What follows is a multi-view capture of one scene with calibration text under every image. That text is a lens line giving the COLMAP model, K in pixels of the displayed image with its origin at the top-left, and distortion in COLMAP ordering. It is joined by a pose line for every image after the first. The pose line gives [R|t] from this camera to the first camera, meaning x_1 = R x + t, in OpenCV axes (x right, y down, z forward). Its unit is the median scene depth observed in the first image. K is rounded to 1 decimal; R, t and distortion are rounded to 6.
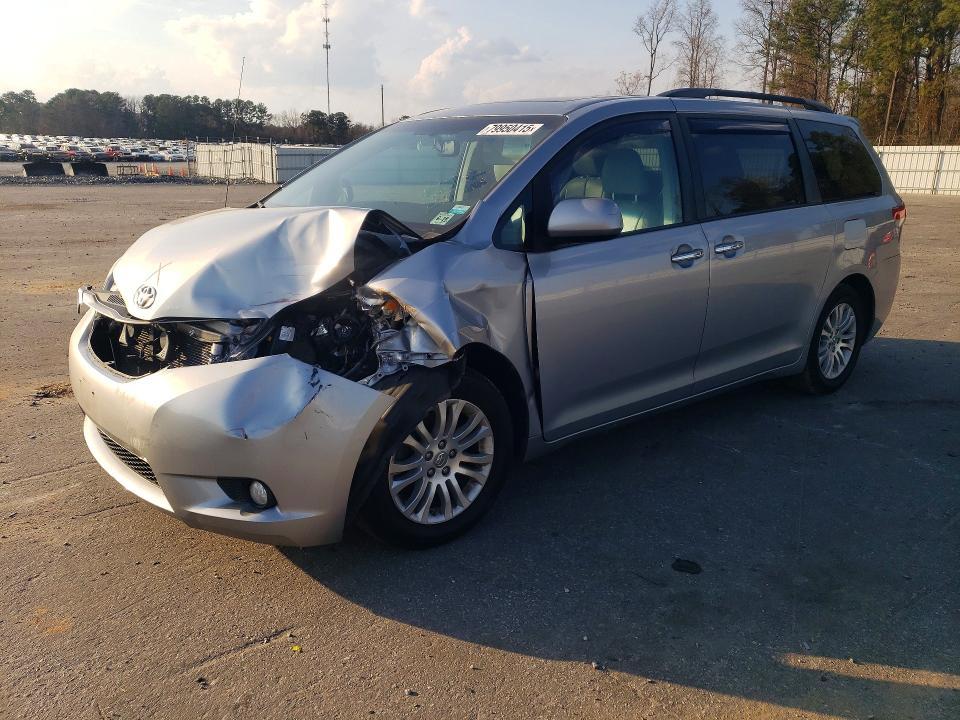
lens RADIAL K [[769.8, 0, 455.9], [0, 769.8, 360.1], [0, 0, 1]] dist [0.027888, -0.004267]
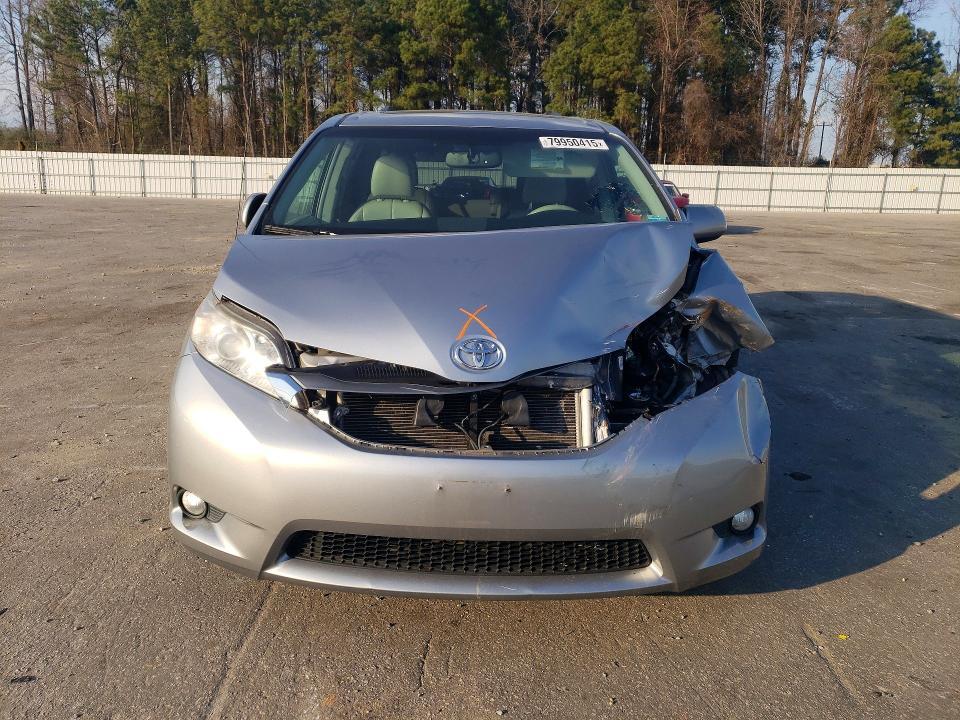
lens RADIAL K [[769.8, 0, 455.9], [0, 769.8, 360.1], [0, 0, 1]] dist [0.027888, -0.004267]
pose [[0.608596, -0.177997, 0.773258, -0.110972], [0.182608, 0.979776, 0.081813, -0.015608], [-0.772182, 0.091412, 0.628792, 0.061214]]
